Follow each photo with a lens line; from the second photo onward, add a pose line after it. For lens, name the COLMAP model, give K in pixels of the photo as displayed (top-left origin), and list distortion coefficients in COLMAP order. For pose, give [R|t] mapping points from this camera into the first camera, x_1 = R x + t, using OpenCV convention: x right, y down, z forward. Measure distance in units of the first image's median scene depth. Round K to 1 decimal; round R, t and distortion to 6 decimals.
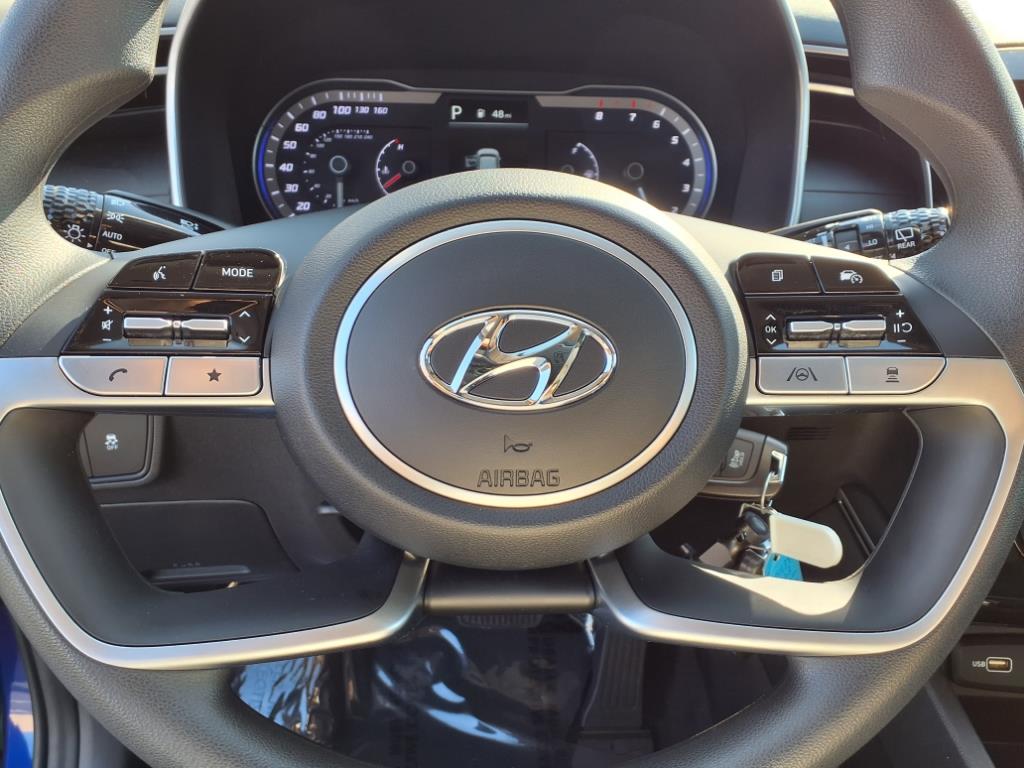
lens RADIAL K [[841.3, 0, 529.6], [0, 841.3, 382.3], [0, 0, 1]] dist [0.019434, -0.036524]
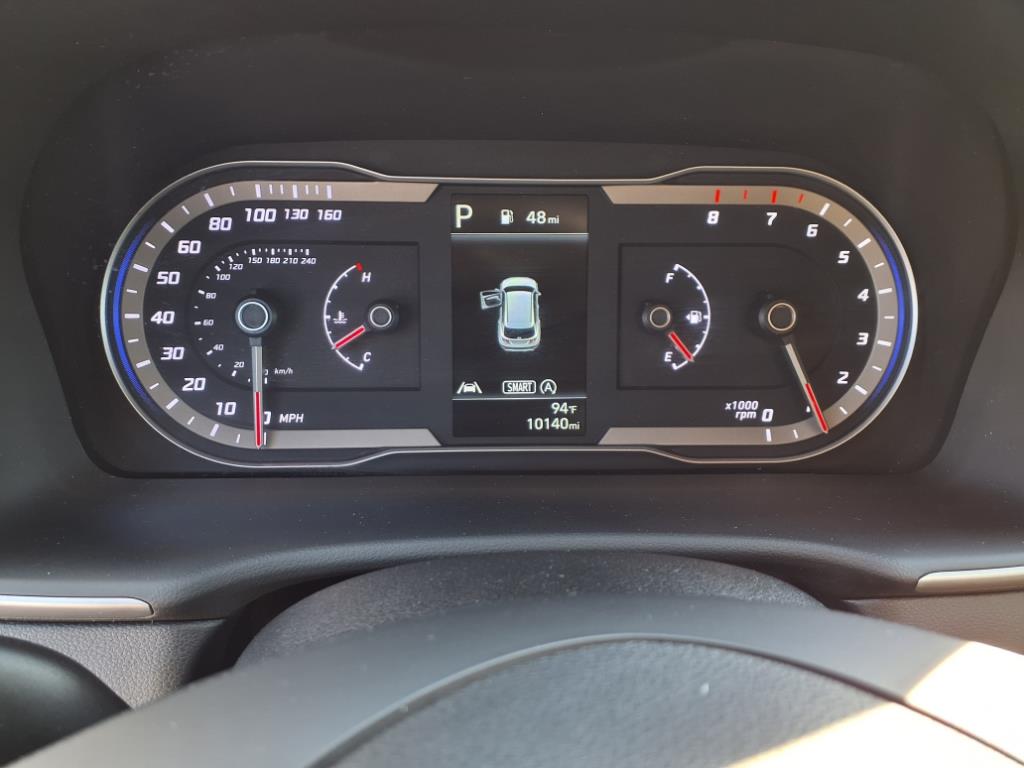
lens RADIAL K [[841.3, 0, 537.4], [0, 841.3, 382.9], [0, 0, 1]] dist [0.019434, -0.036524]
pose [[0.999960, -0.008037, -0.003854, -0.035941], [0.008045, 0.999965, 0.002164, -0.210320], [0.003836, -0.002195, 0.999990, 0.436095]]
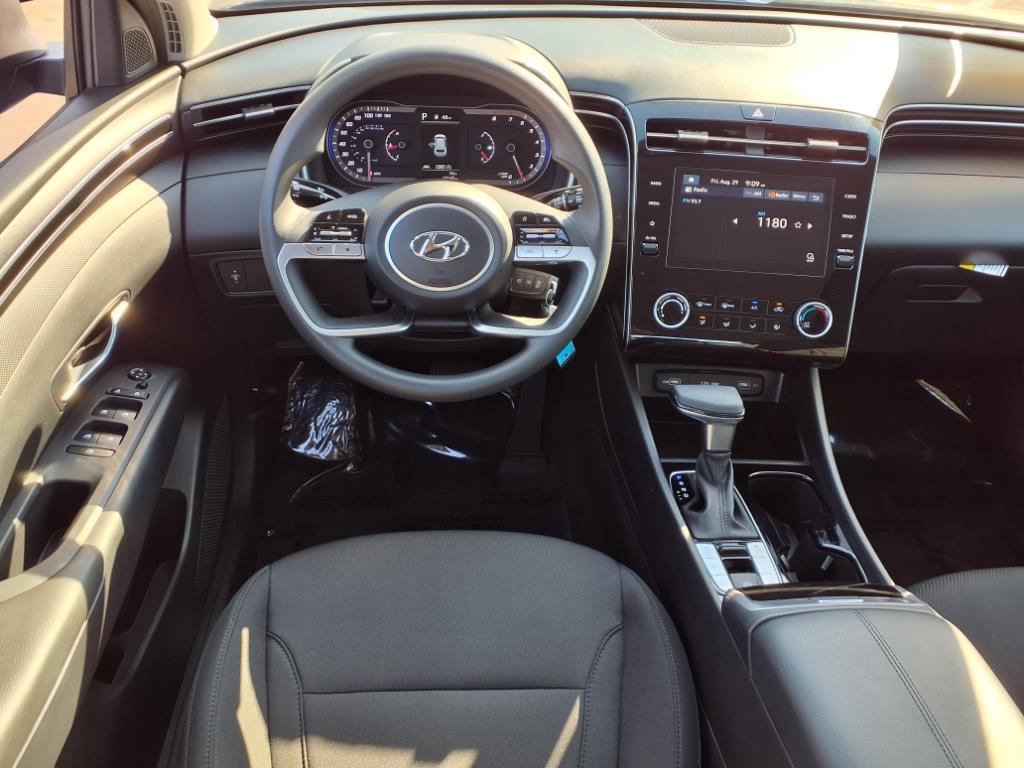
lens RADIAL K [[808.9, 0, 518.5], [0, 808.9, 388.7], [0, 0, 1]] dist [0.066339, -0.022932]
pose [[0.999929, 0.007227, 0.009483, 0.129780], [-0.008770, 0.984659, 0.174268, -0.015550], [-0.008078, -0.174339, 0.984653, -1.084847]]
